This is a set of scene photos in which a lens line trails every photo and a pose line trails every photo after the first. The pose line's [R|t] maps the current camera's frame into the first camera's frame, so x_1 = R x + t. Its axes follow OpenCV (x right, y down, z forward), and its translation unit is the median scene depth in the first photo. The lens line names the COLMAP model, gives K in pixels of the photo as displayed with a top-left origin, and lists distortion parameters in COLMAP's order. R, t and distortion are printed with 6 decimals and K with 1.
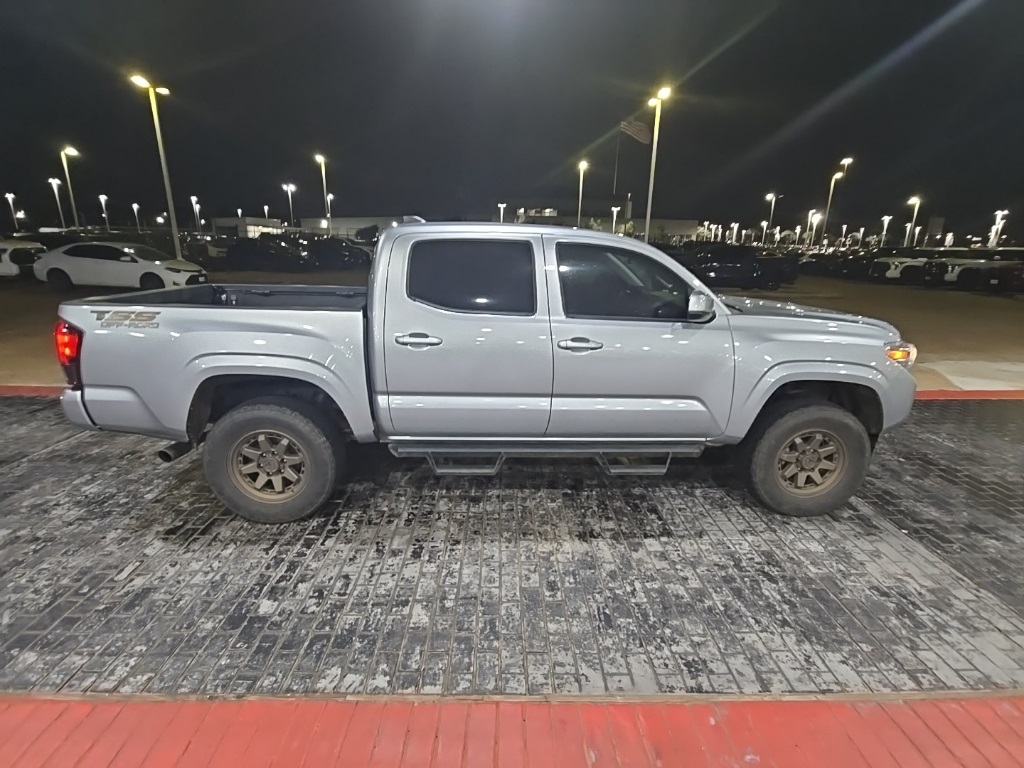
lens RADIAL K [[487.7, 0, 512.0], [0, 487.7, 384.0], [0, 0, 1]] dist [0.001020, -0.001493]
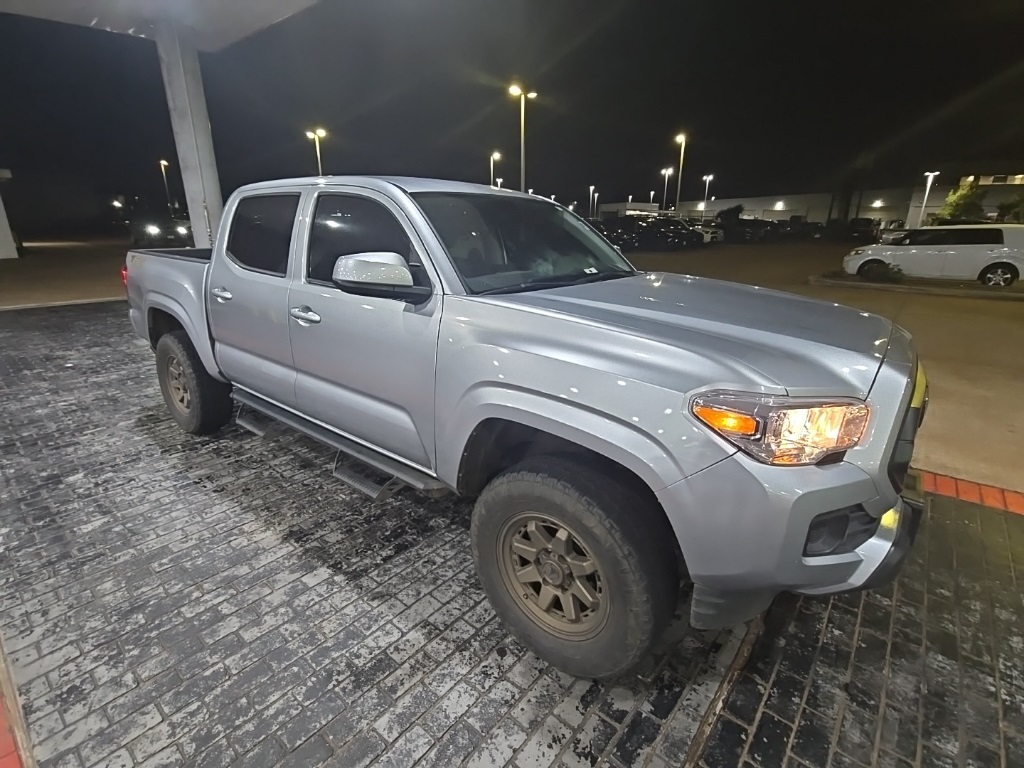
lens RADIAL K [[487.7, 0, 512.0], [0, 487.7, 384.0], [0, 0, 1]] dist [0.001020, -0.001493]
pose [[0.754317, 0.194797, -0.626945, 0.950737], [-0.175471, 0.980045, 0.093389, -0.103268], [0.632626, 0.039566, 0.773446, 0.571038]]
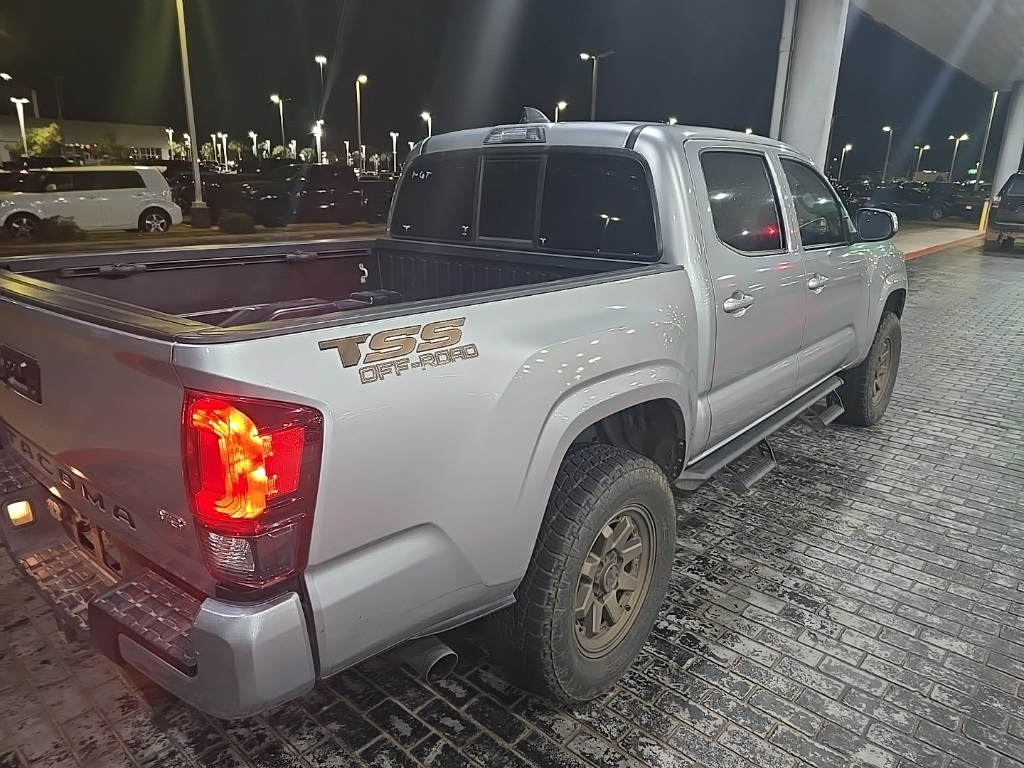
lens RADIAL K [[680.7, 0, 512.0], [0, 680.7, 384.0], [0, 0, 1]] dist [0.060129, -0.053161]
pose [[0.683197, -0.217620, 0.697054, -1.045378], [0.196453, 0.974144, 0.111580, -0.141251], [-0.703312, 0.060707, 0.708284, 0.544853]]
